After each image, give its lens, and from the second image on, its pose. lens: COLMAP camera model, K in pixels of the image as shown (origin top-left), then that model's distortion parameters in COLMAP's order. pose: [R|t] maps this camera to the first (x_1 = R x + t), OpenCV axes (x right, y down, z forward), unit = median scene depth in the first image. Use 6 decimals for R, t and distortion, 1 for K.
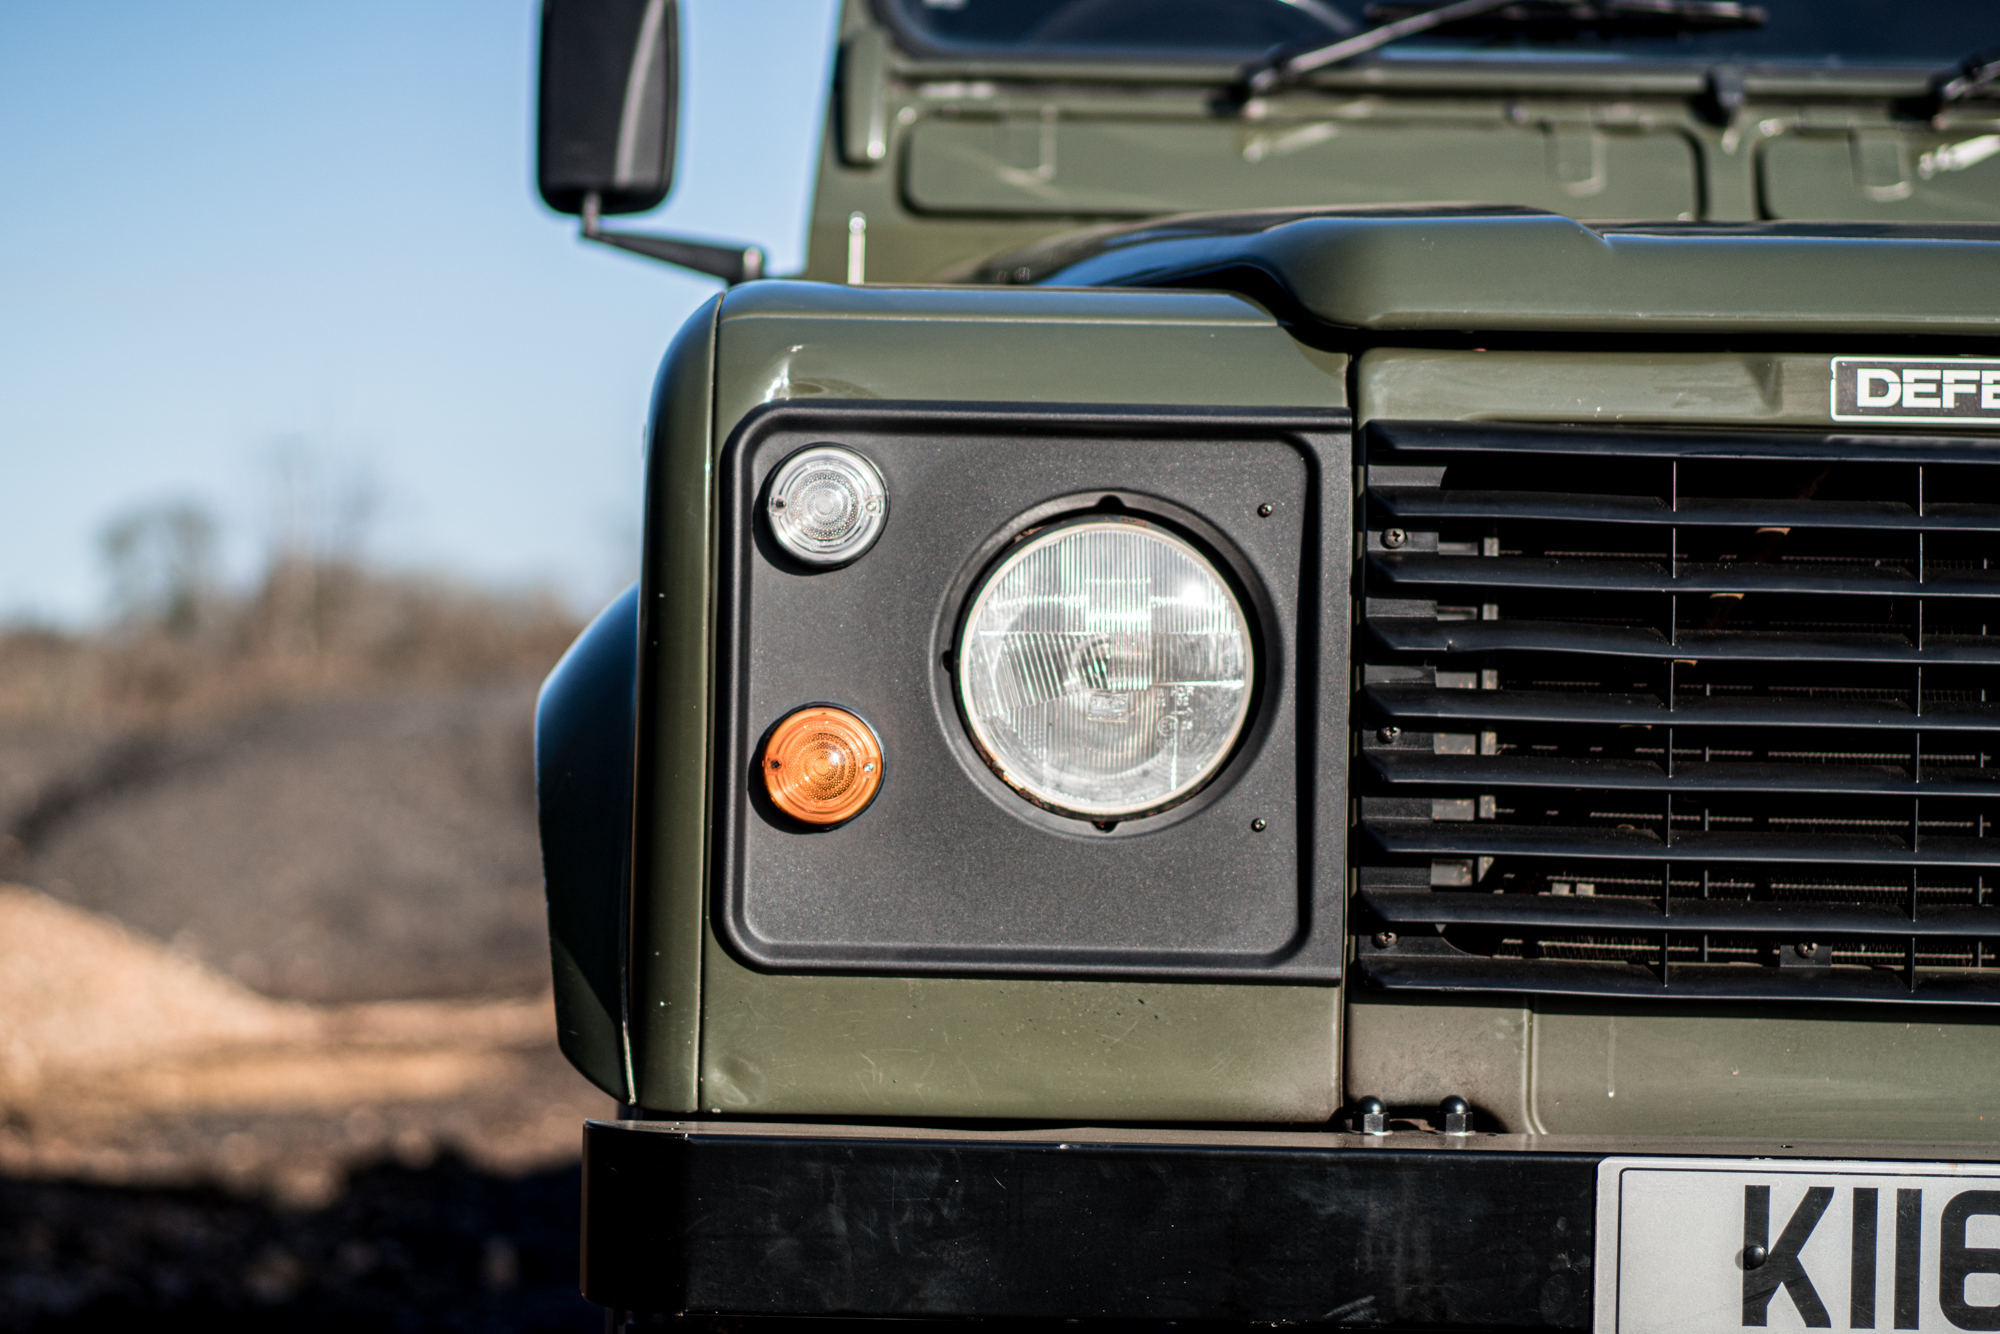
lens RADIAL K [[4788.7, 0, 997.2], [0, 4788.7, 650.7], [0, 0, 1]] dist [0.026972, 0.000000]
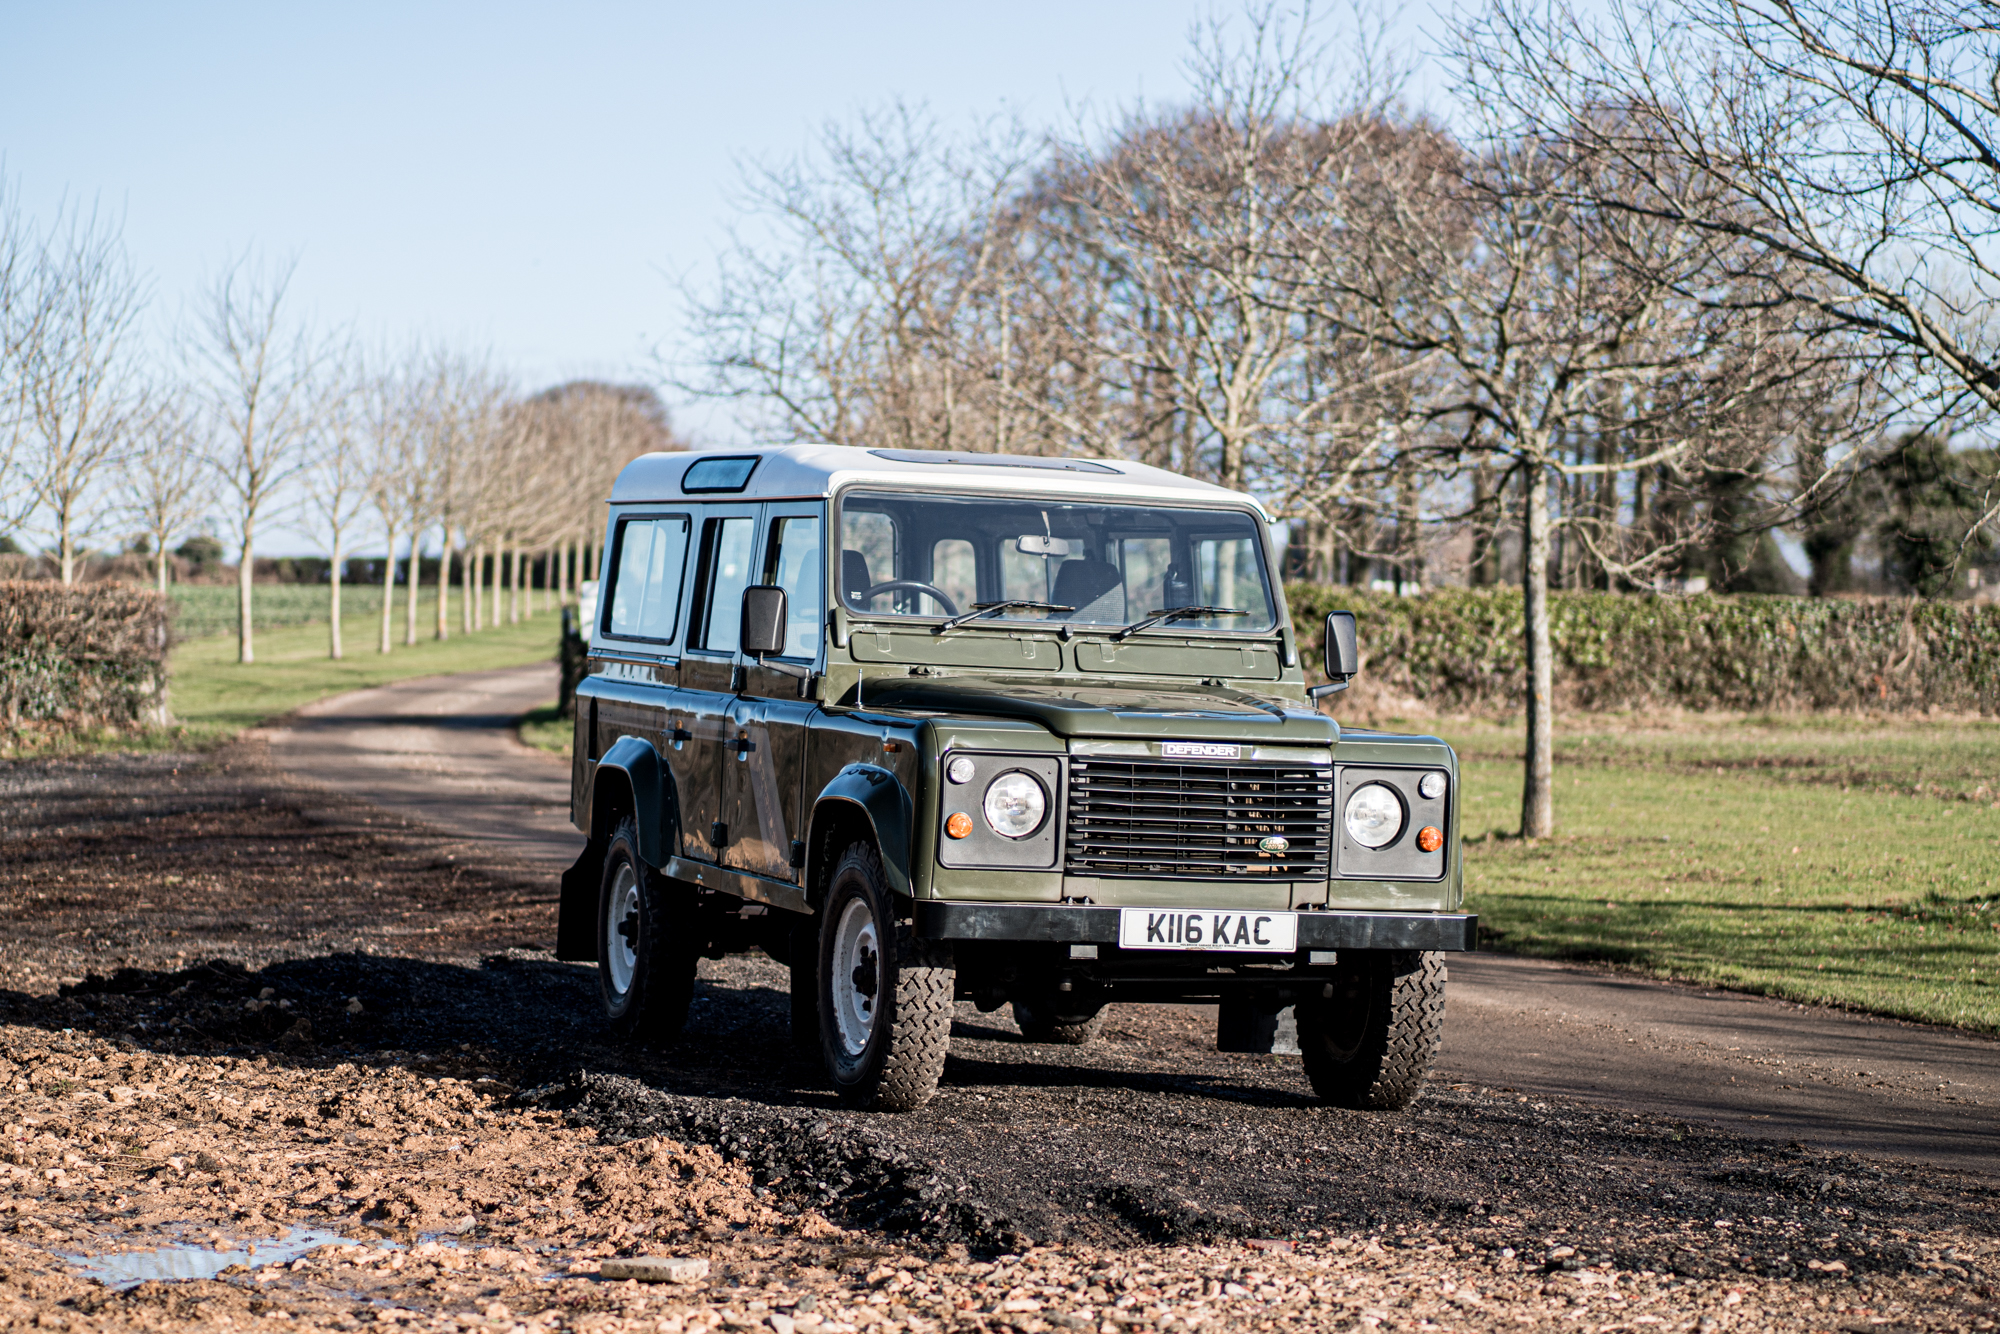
lens RADIAL K [[4788.7, 0, 1009.0], [0, 4788.7, 652.2], [0, 0, 1]] dist [0.026972, 0.000000]
pose [[0.949931, 0.023211, 0.311597, -1.462997], [-0.027842, 0.999558, 0.010419, -0.196883], [-0.311218, -0.018572, 0.950157, -3.492369]]
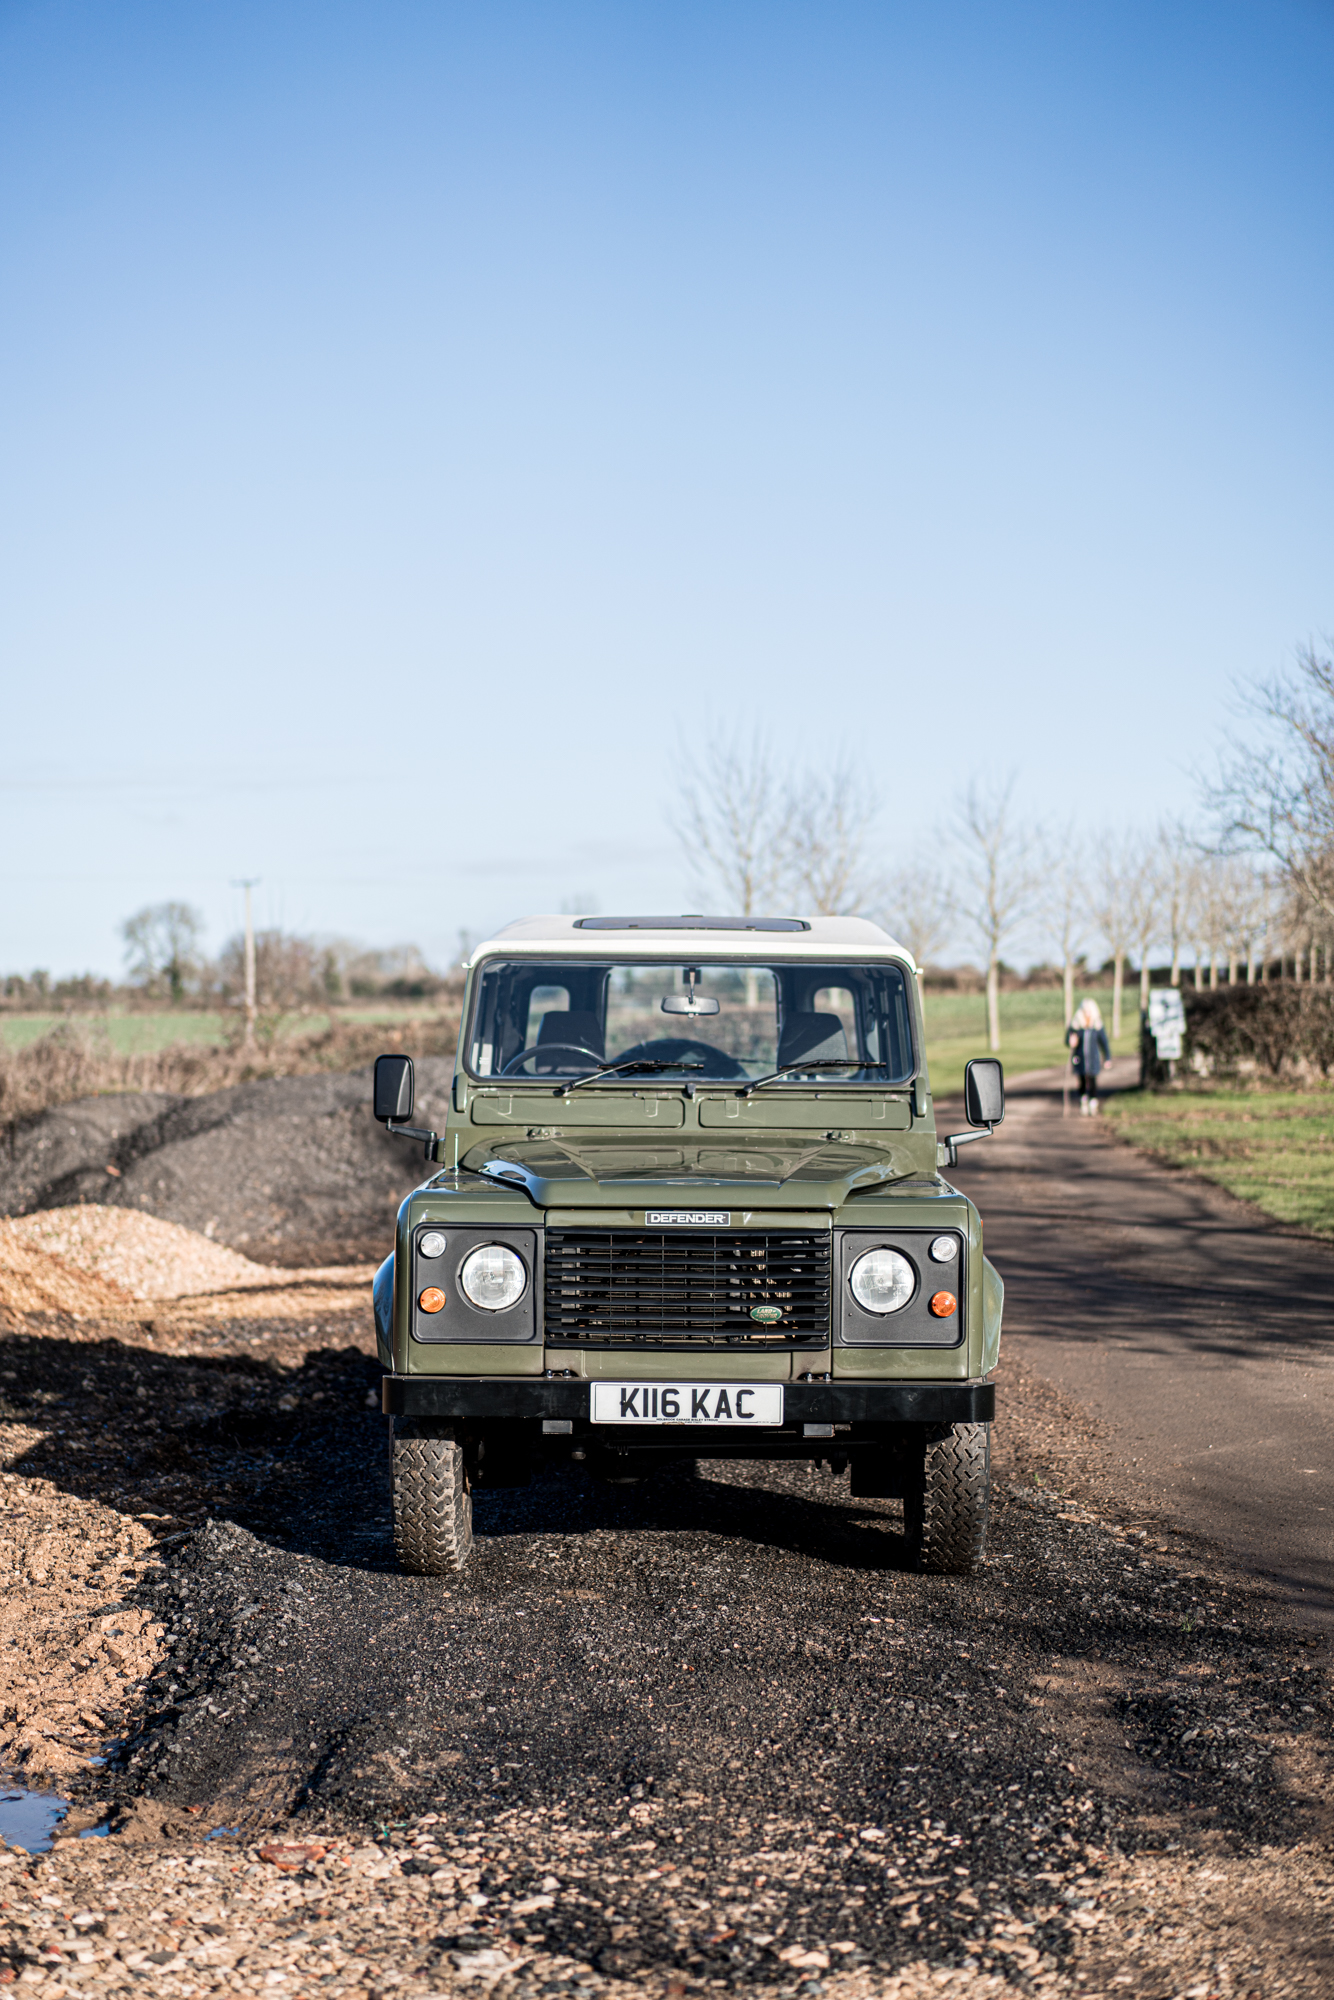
lens RADIAL K [[3111.9, 0, 657.5], [0, 3111.9, 1009.5], [0, 0, 1]] dist [0.025100, 0.000000]
pose [[0.999869, -0.008447, -0.013799, 0.229219], [0.008559, 0.999931, 0.008019, -0.284482], [0.013730, -0.008136, 0.999873, -2.060648]]
